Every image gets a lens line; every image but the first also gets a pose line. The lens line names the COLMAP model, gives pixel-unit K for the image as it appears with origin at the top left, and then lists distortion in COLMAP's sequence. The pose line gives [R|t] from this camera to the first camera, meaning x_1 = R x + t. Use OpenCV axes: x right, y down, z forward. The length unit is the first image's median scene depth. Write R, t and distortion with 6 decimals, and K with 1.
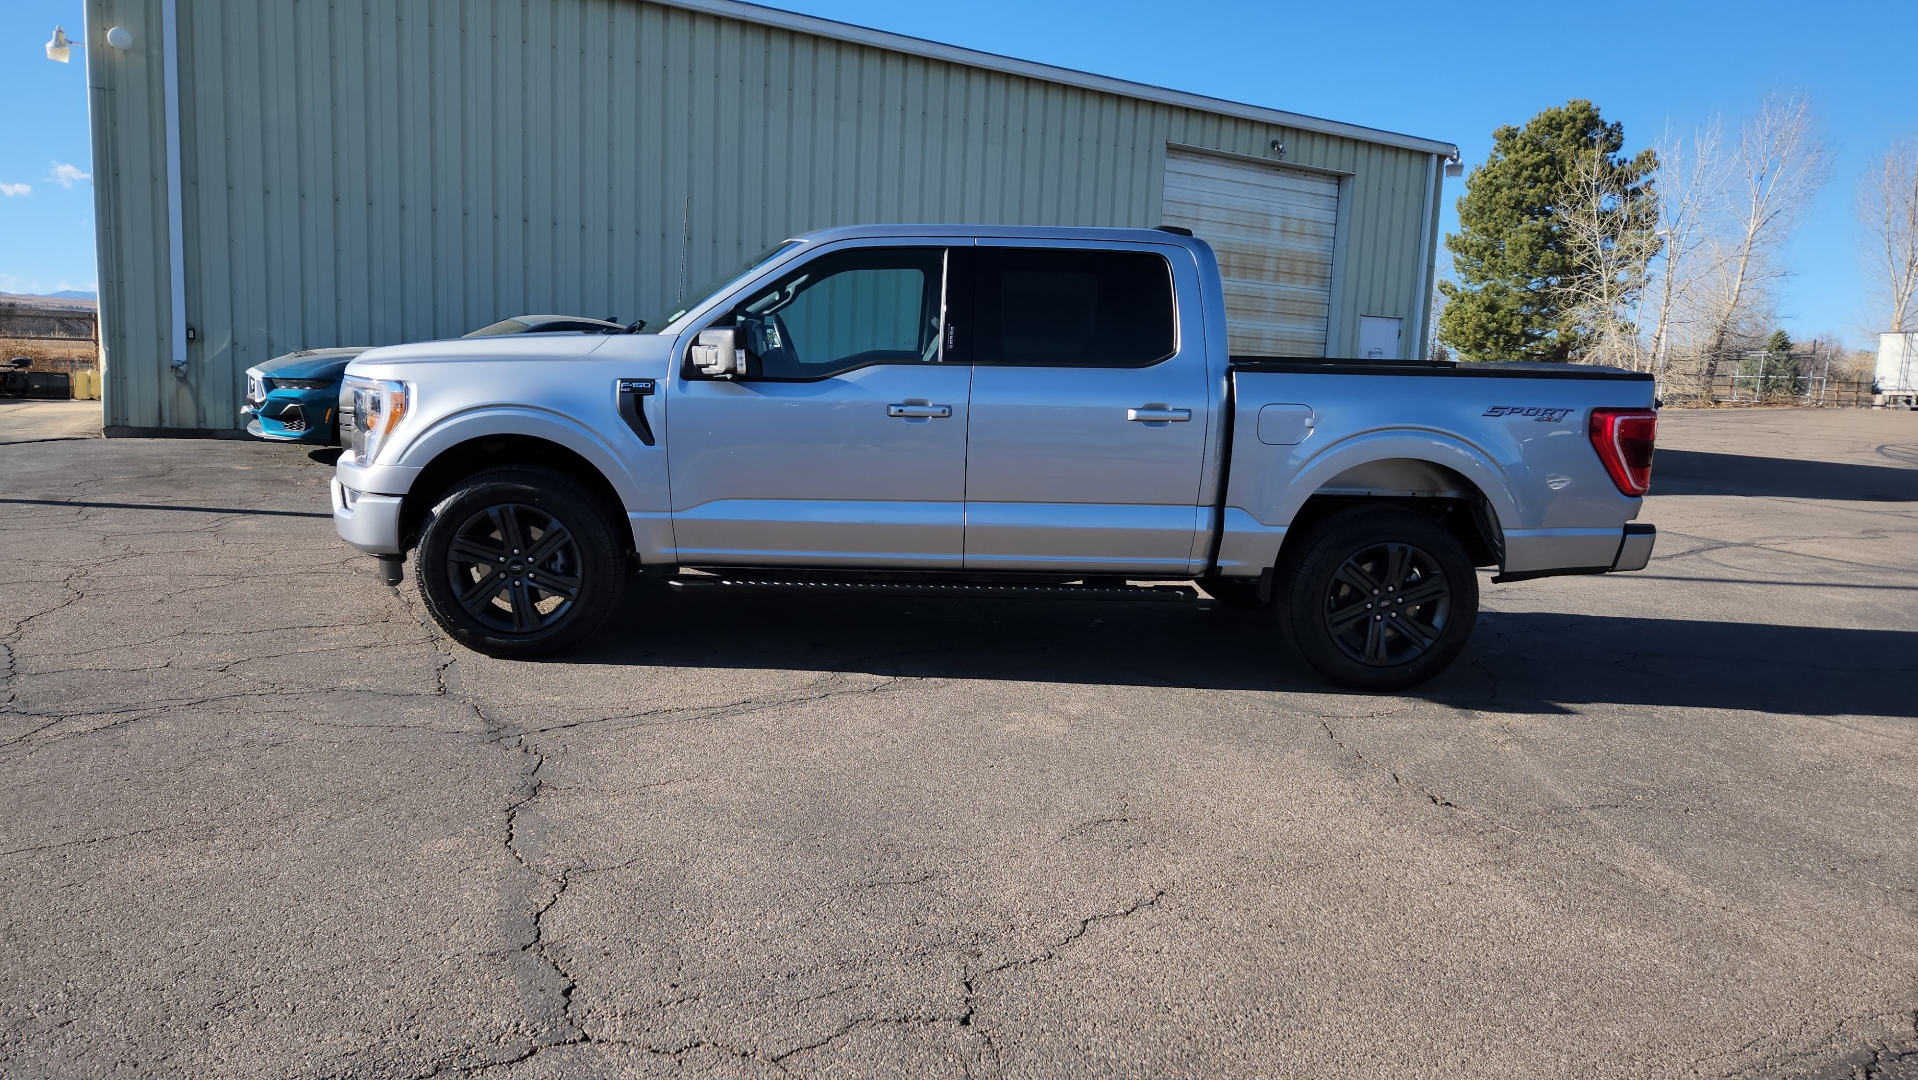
lens RADIAL K [[1274.5, 0, 928.0], [0, 1274.5, 542.3], [0, 0, 1]] dist [0.074640, -0.057484]
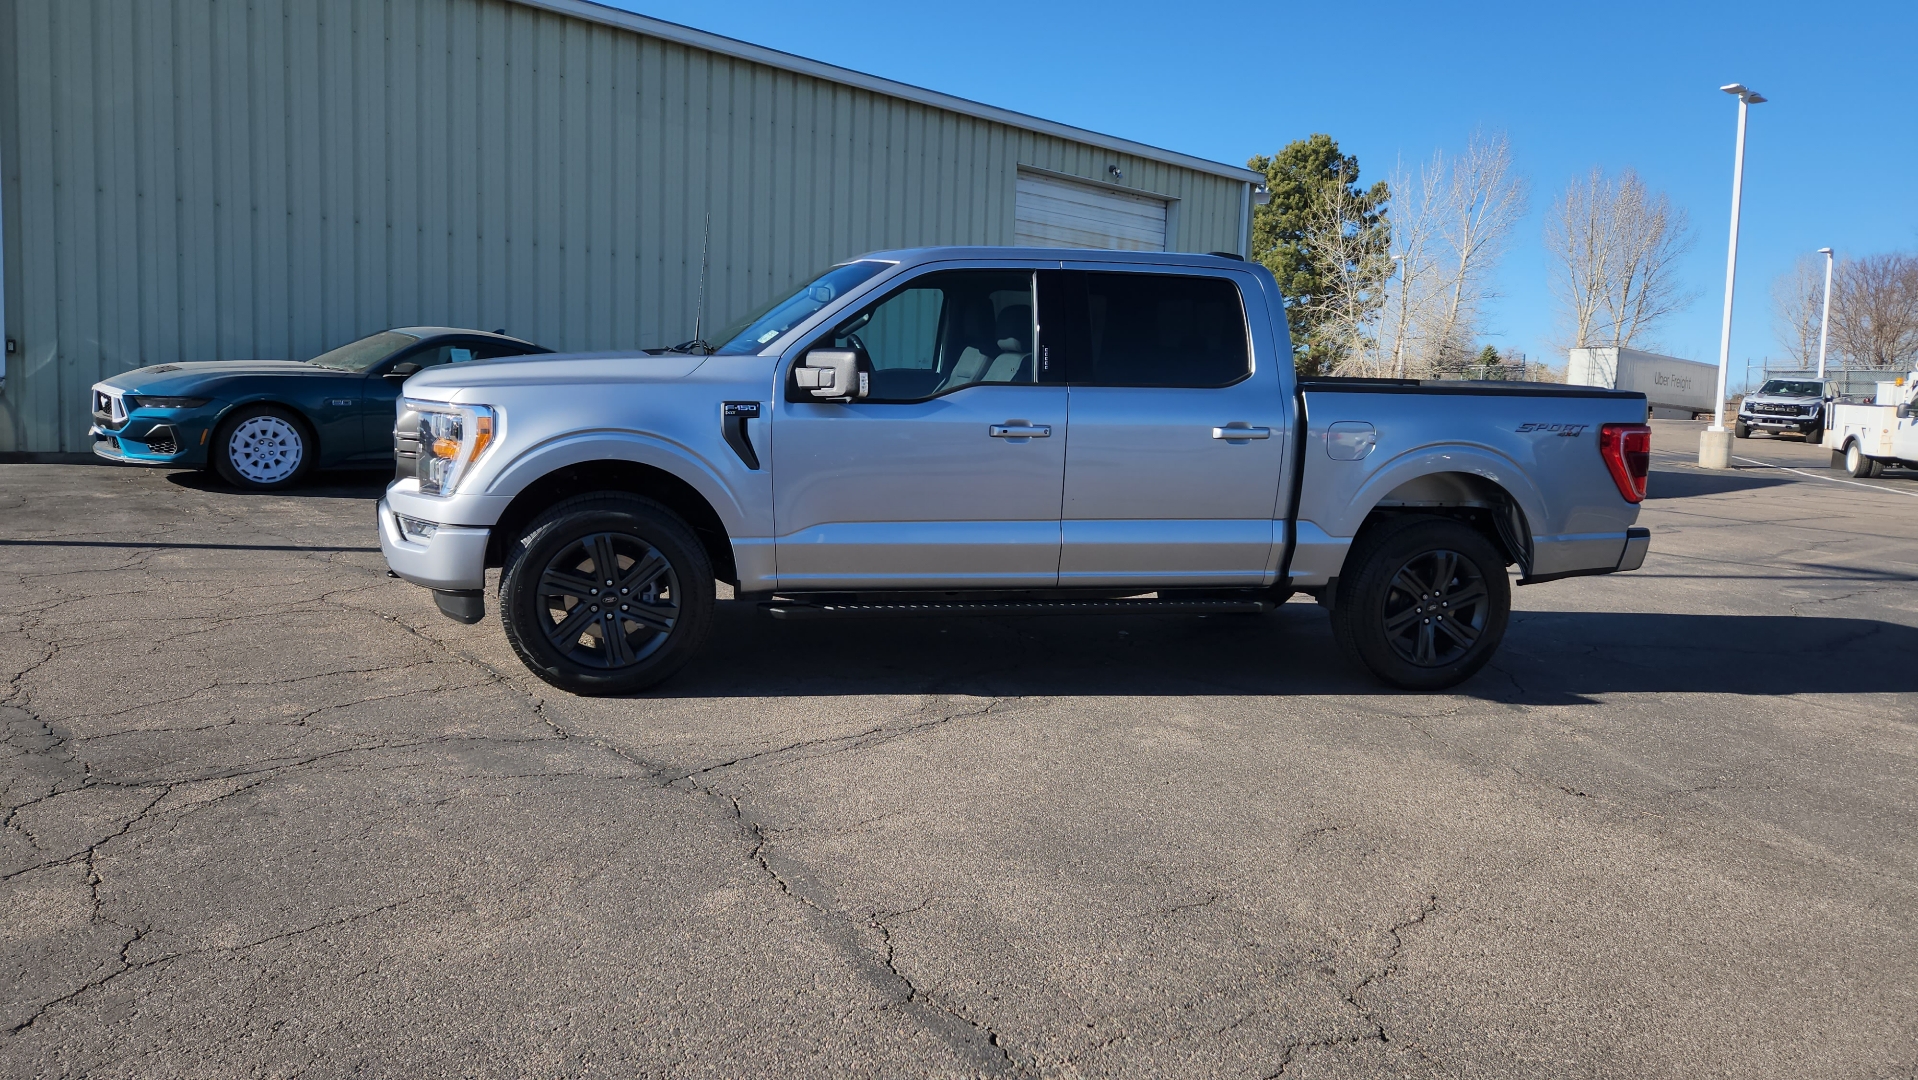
lens RADIAL K [[1274.5, 0, 929.6], [0, 1274.5, 516.8], [0, 0, 1]] dist [0.074640, -0.057484]
pose [[0.983451, -0.020322, 0.180029, -0.240276], [0.025157, 0.999381, -0.024612, -0.011561], [-0.179418, 0.028734, 0.983353, 0.020714]]
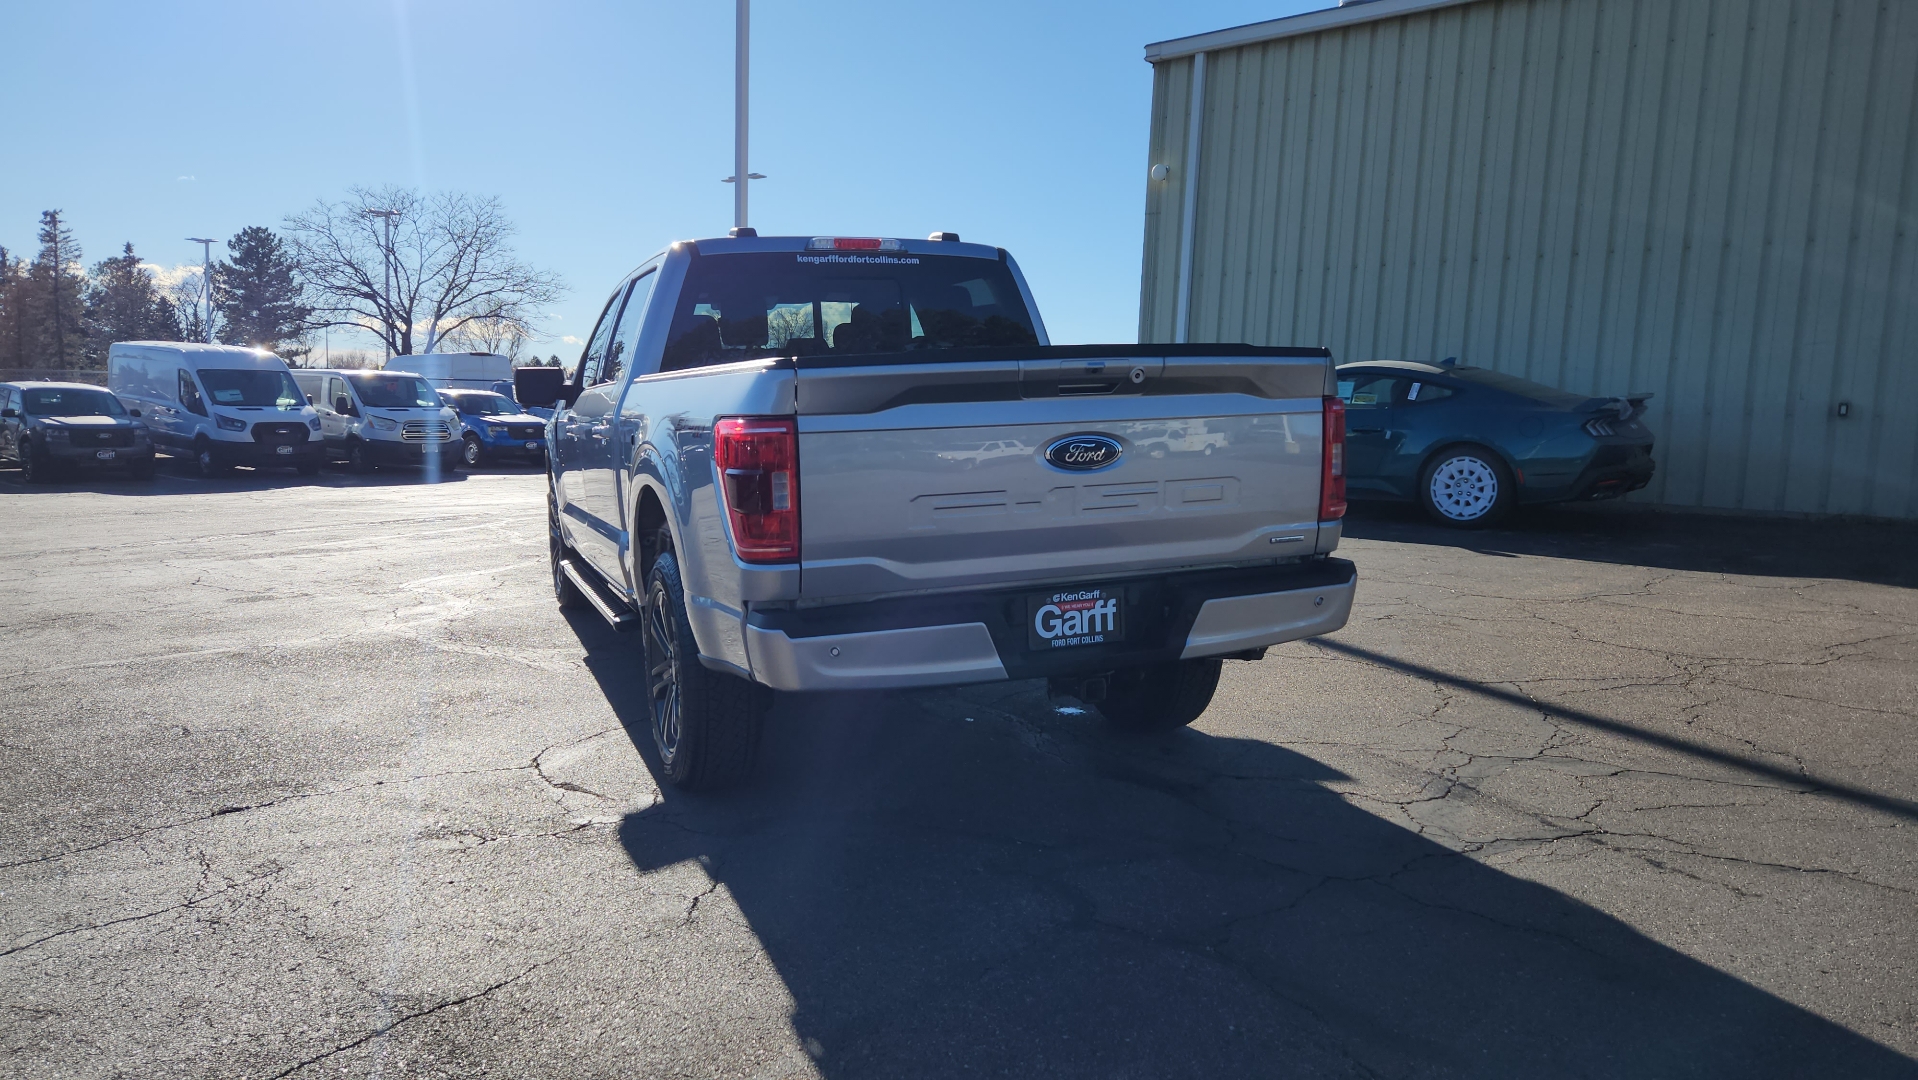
lens RADIAL K [[1274.5, 0, 939.6], [0, 1274.5, 541.5], [0, 0, 1]] dist [0.074640, -0.057484]
pose [[0.325089, 0.067309, -0.943285, 1.111134], [-0.120744, 0.992254, 0.029190, -0.071007], [0.937944, 0.104406, 0.330698, 0.863400]]
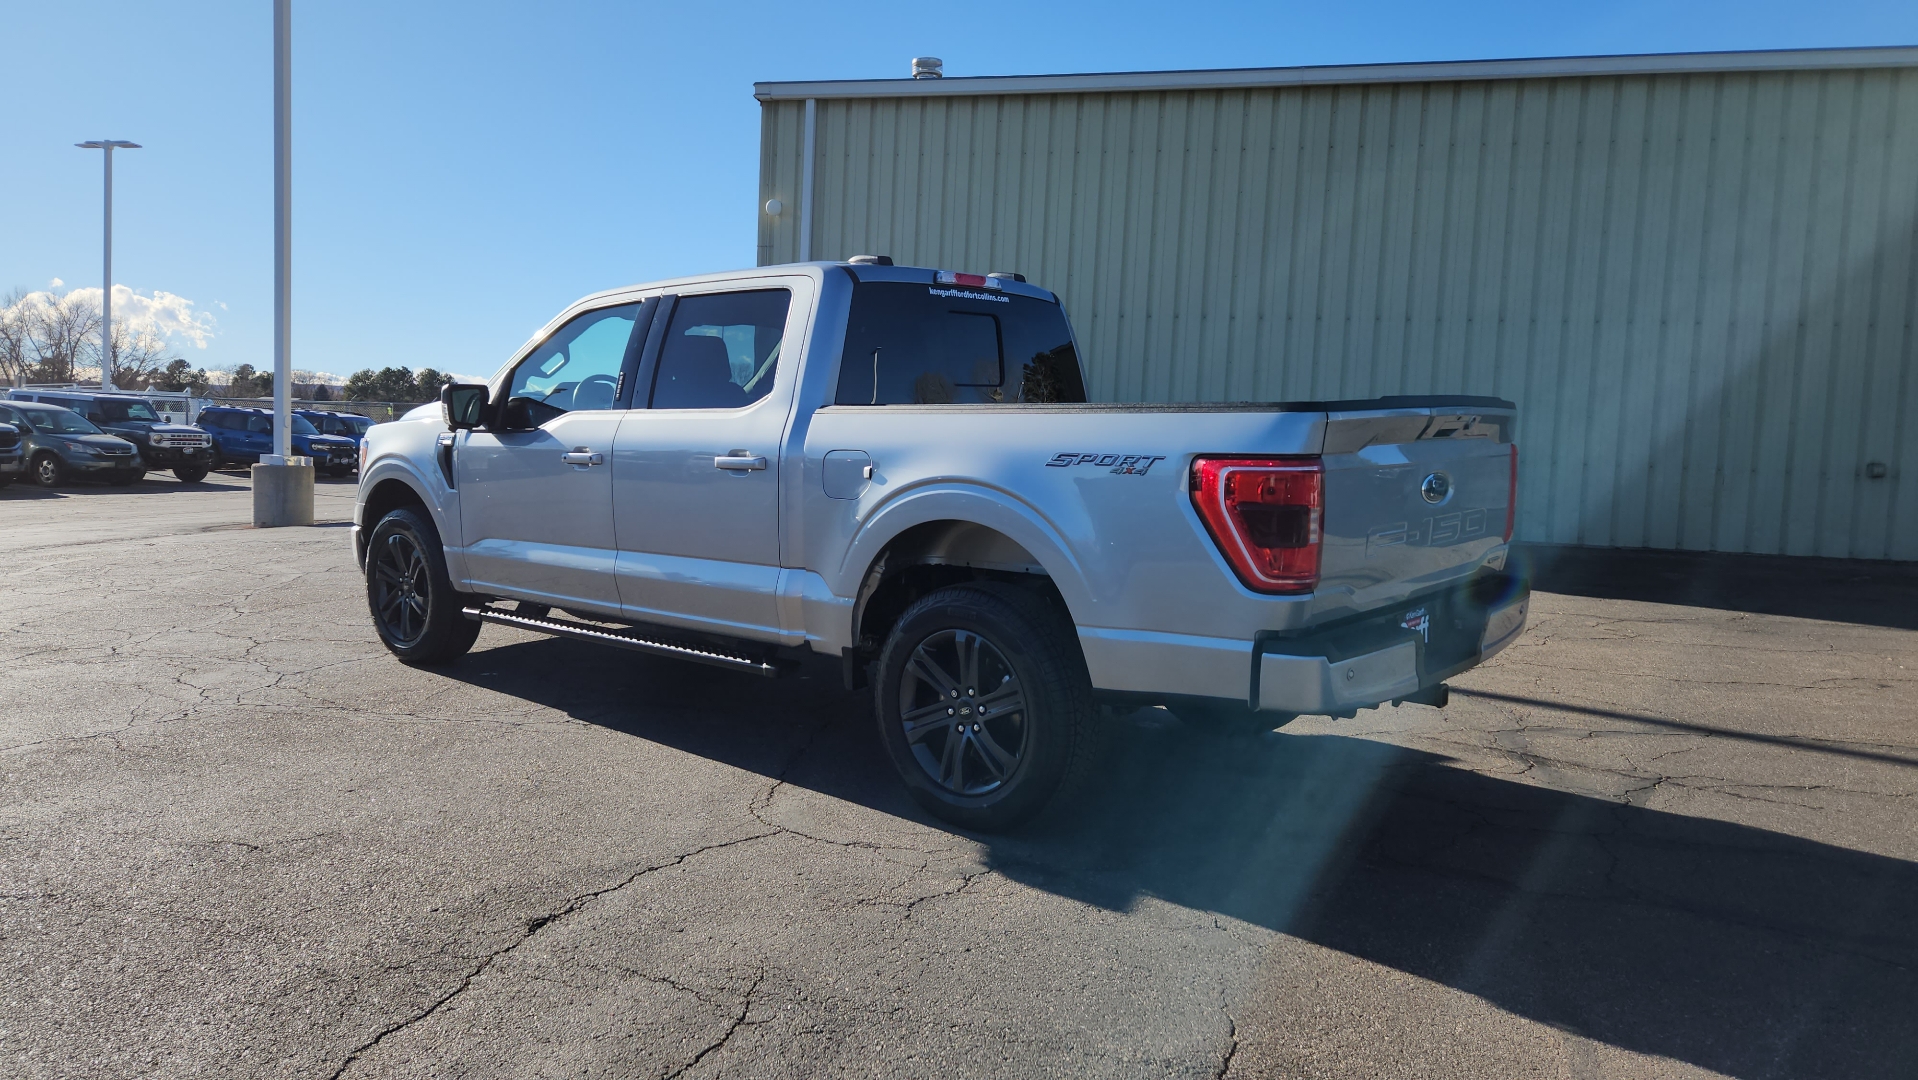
lens RADIAL K [[1274.5, 0, 925.7], [0, 1274.5, 519.9], [0, 0, 1]] dist [0.074640, -0.057484]
pose [[0.720043, 0.027796, -0.693372, 0.838785], [-0.093641, 0.993950, -0.057398, -0.018692], [0.687582, 0.106257, 0.718290, 0.418497]]
